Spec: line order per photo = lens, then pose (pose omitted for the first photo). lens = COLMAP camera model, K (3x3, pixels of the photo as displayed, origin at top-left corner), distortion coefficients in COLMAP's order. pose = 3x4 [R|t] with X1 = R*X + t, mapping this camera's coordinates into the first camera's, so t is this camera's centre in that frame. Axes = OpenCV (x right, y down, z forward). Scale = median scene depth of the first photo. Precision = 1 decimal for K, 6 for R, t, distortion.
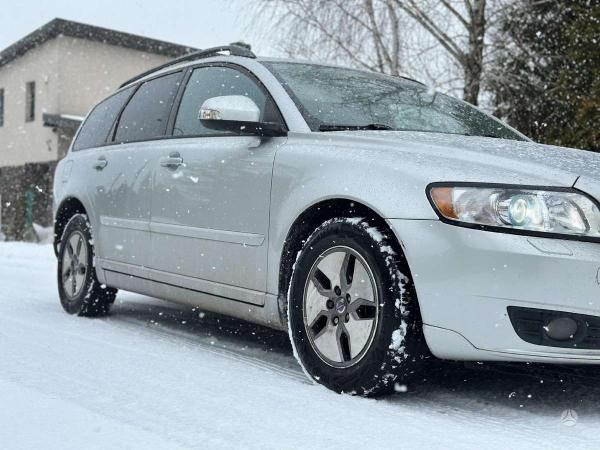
lens RADIAL K [[820.4, 0, 301.3], [0, 820.4, 223.6], [0, 0, 1]] dist [0.135965, -0.061943]
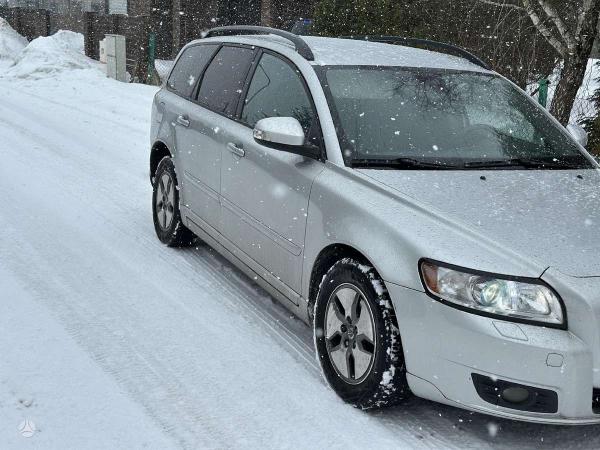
lens RADIAL K [[820.4, 0, 301.3], [0, 820.4, 223.6], [0, 0, 1]] dist [0.135965, -0.061943]
pose [[0.987698, 0.066488, -0.141533, 0.138906], [-0.032905, 0.973210, 0.227552, -0.335263], [0.152871, -0.220095, 0.963425, -0.145274]]
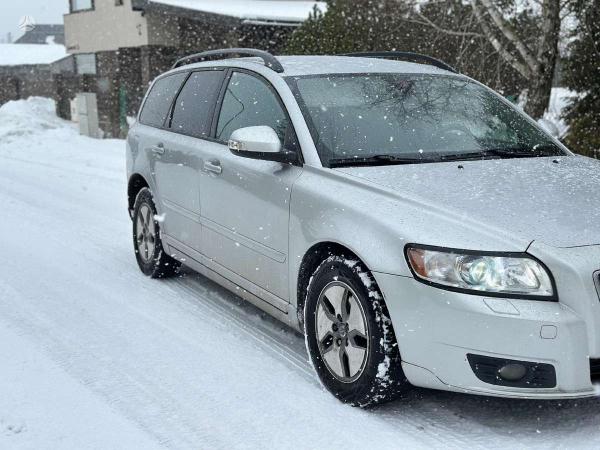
lens RADIAL K [[820.4, 0, 301.3], [0, 820.4, 223.6], [0, 0, 1]] dist [0.135965, -0.061943]
pose [[0.992459, -0.019780, -0.120972, 0.138688], [0.040196, 0.984841, 0.168740, -0.262326], [0.115800, -0.172330, 0.978209, -0.153358]]
